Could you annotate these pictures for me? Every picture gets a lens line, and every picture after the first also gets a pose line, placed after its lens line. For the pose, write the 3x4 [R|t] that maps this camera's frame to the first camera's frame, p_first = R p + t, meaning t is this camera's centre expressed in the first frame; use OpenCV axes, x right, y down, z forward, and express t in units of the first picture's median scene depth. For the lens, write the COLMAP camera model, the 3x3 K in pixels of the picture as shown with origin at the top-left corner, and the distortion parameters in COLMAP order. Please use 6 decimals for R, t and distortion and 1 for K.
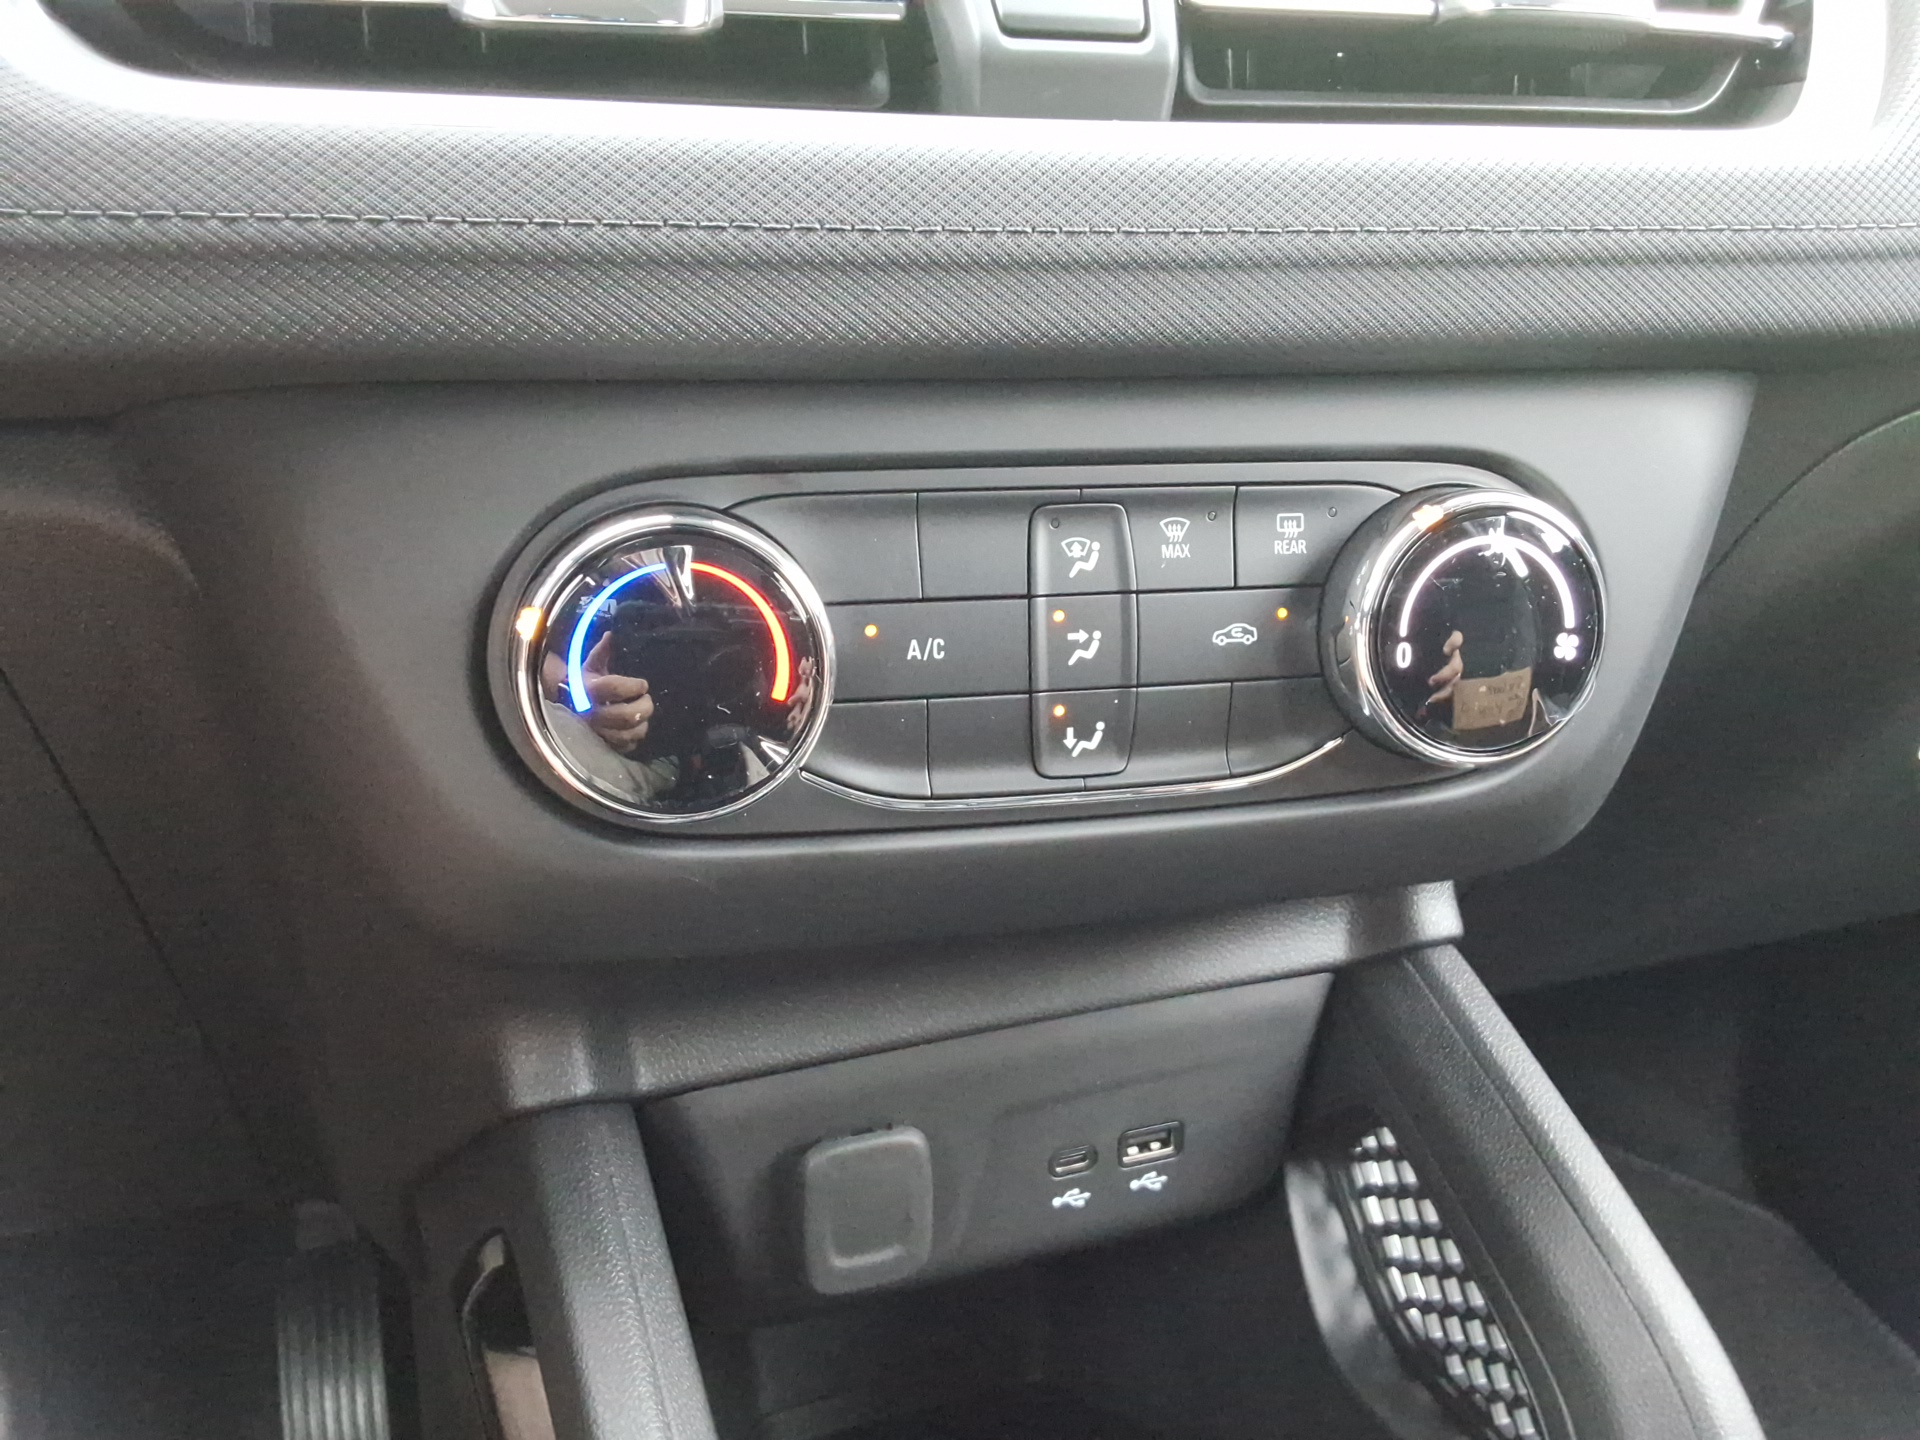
lens RADIAL K [[1548.4, 0, 977.4], [0, 1548.4, 710.1], [0, 0, 1]] dist [0.148172, -0.243603]
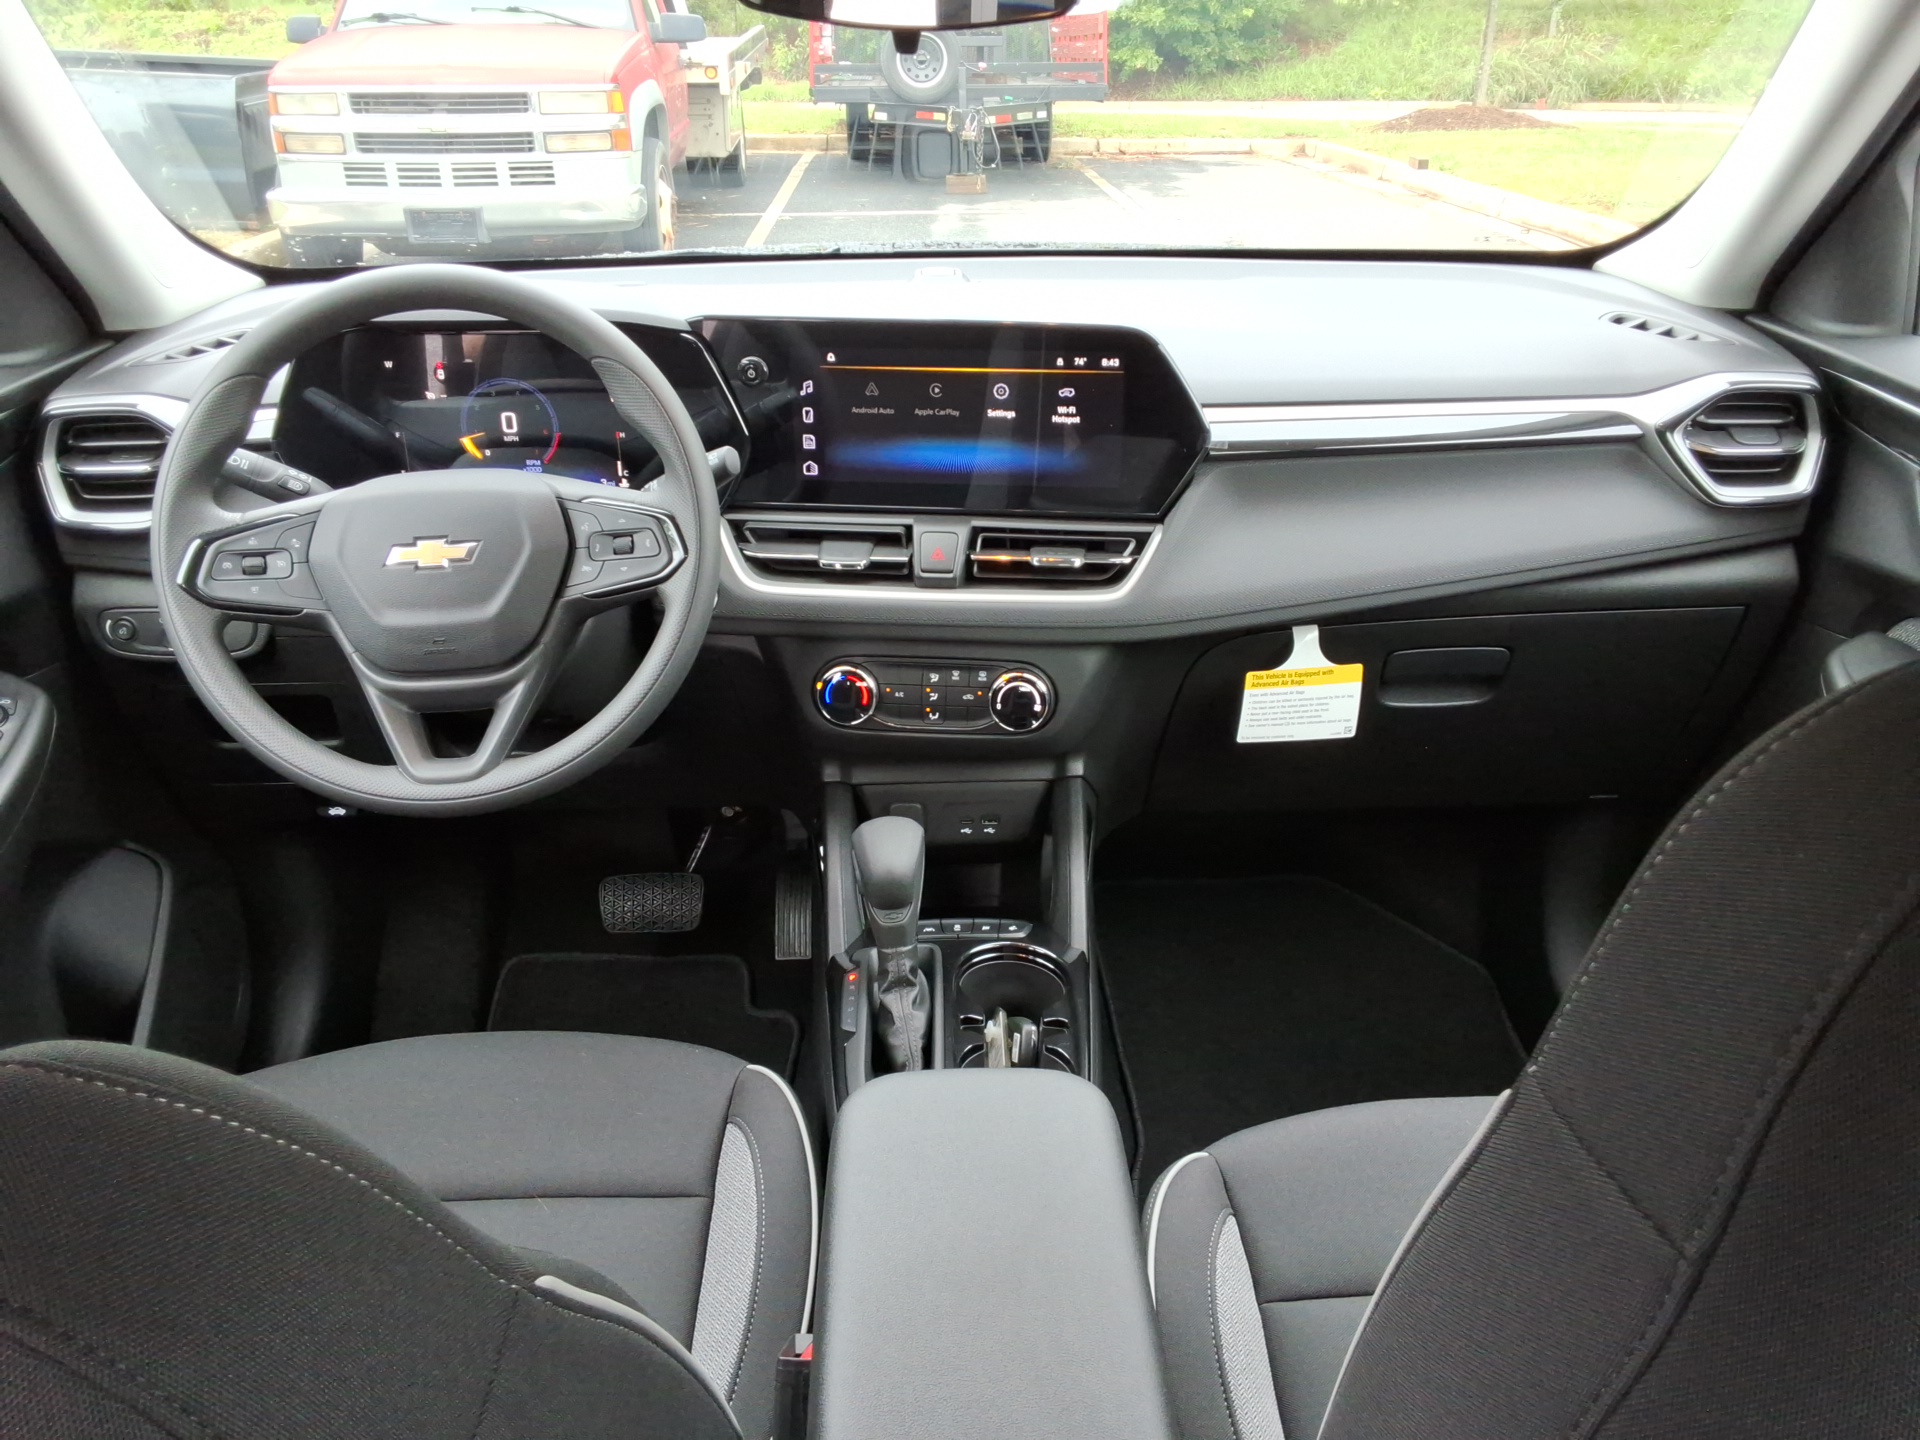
lens RADIAL K [[1544.5, 0, 982.7], [0, 1544.5, 713.3], [0, 0, 1]] dist [0.093168, -0.152805]
pose [[0.945429, 0.118365, -0.303568, 1.245311], [-0.085236, 0.989084, 0.120197, -0.431505], [0.314482, -0.087762, 0.945198, -2.568988]]
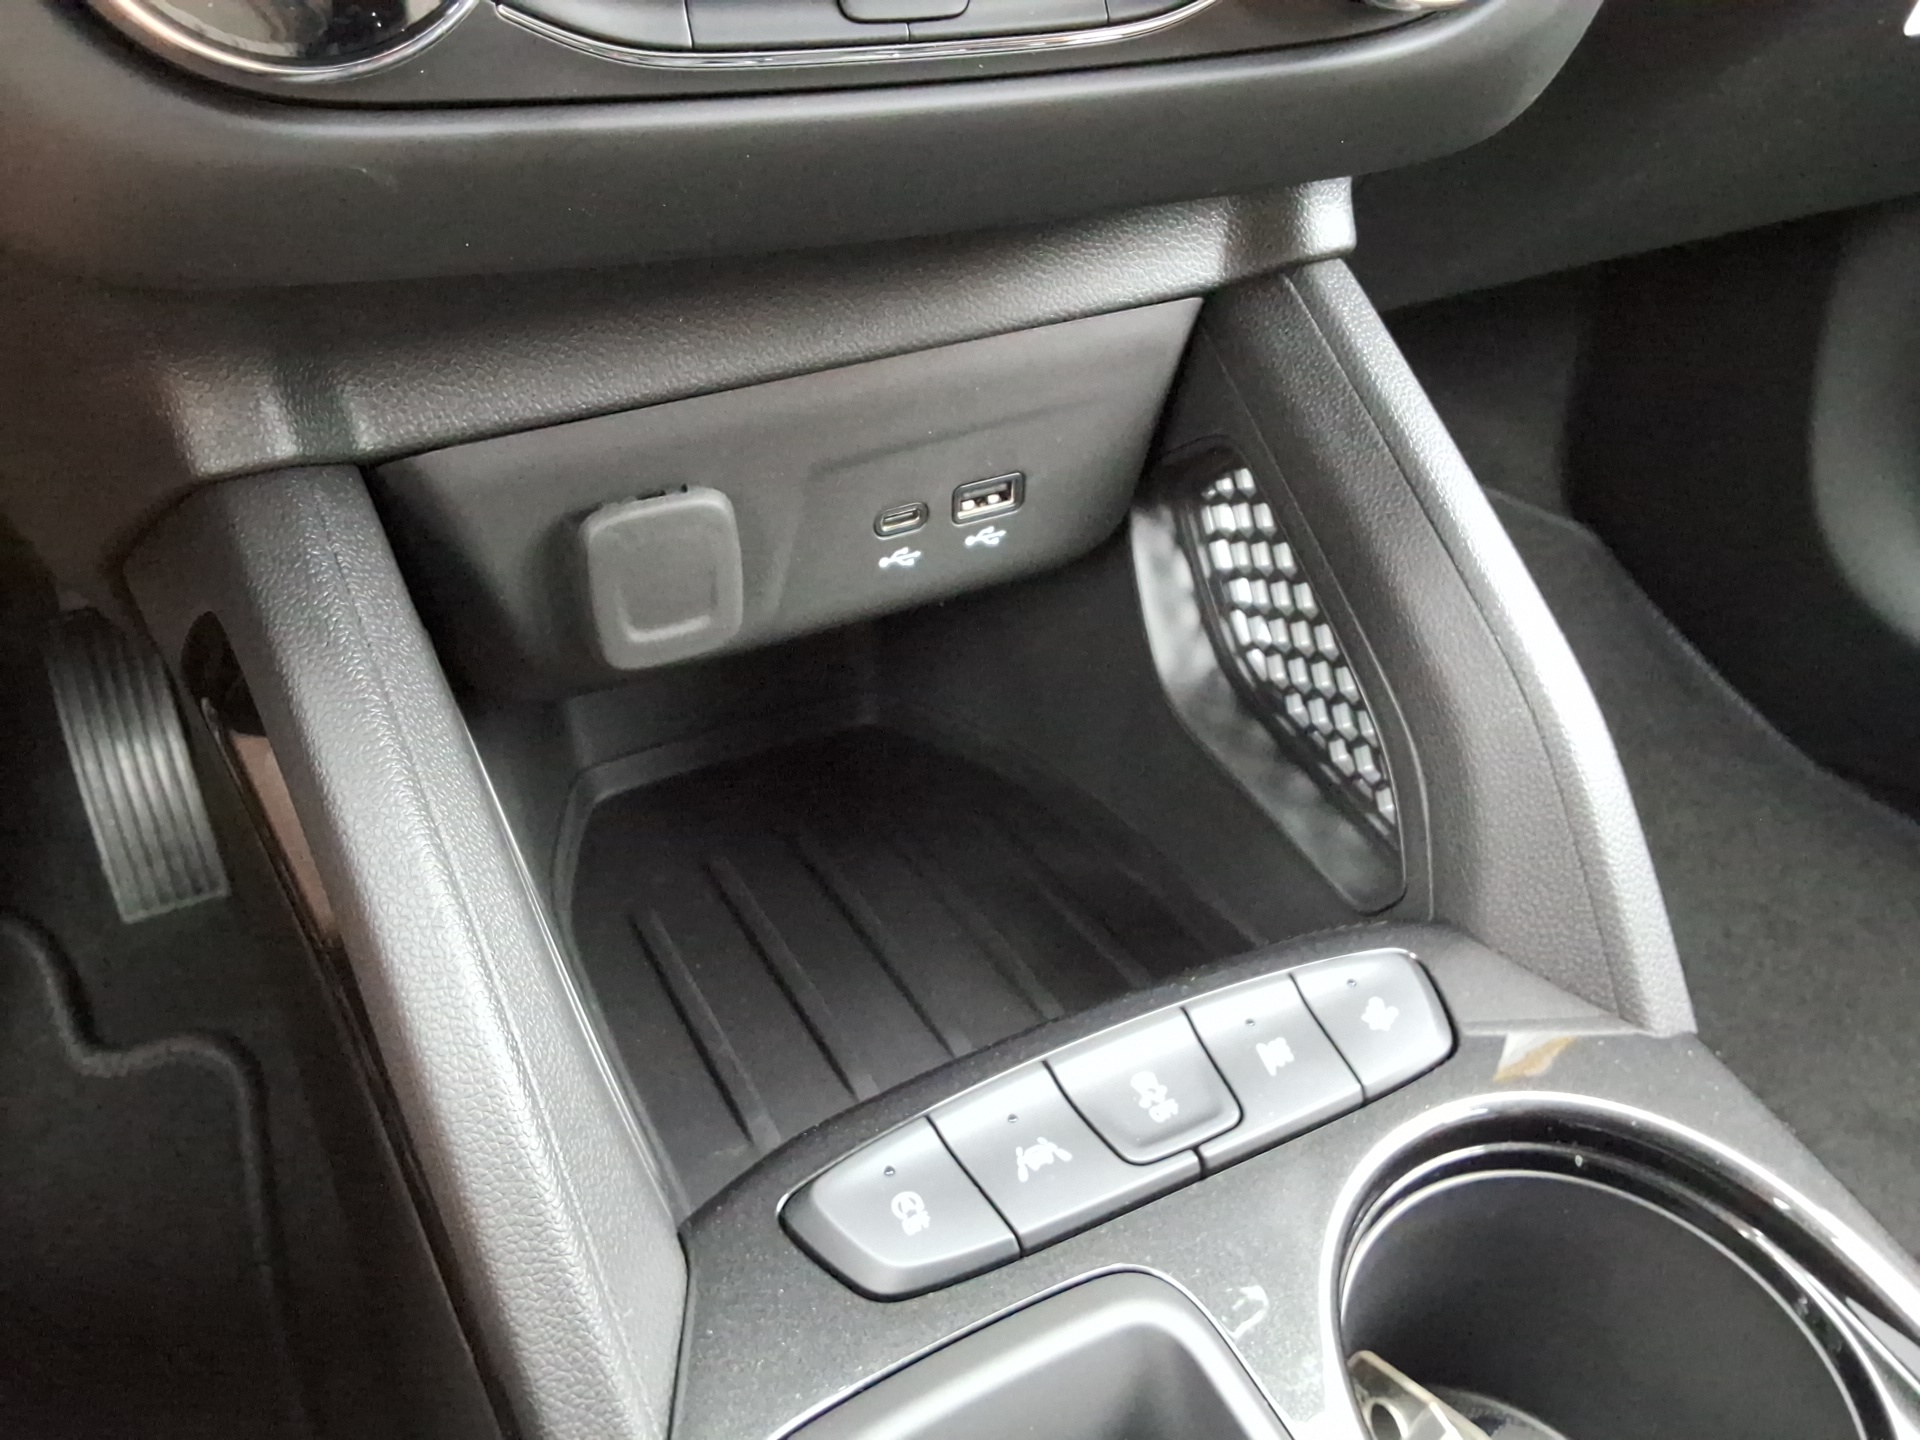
lens RADIAL K [[1544.5, 0, 982.7], [0, 1544.5, 713.3], [0, 0, 1]] dist [0.093168, -0.152805]
pose [[0.993835, -0.039290, 0.103674, 0.012433], [-0.006629, 0.912369, 0.409315, 0.031455], [-0.110671, -0.407479, 0.906484, 0.165123]]
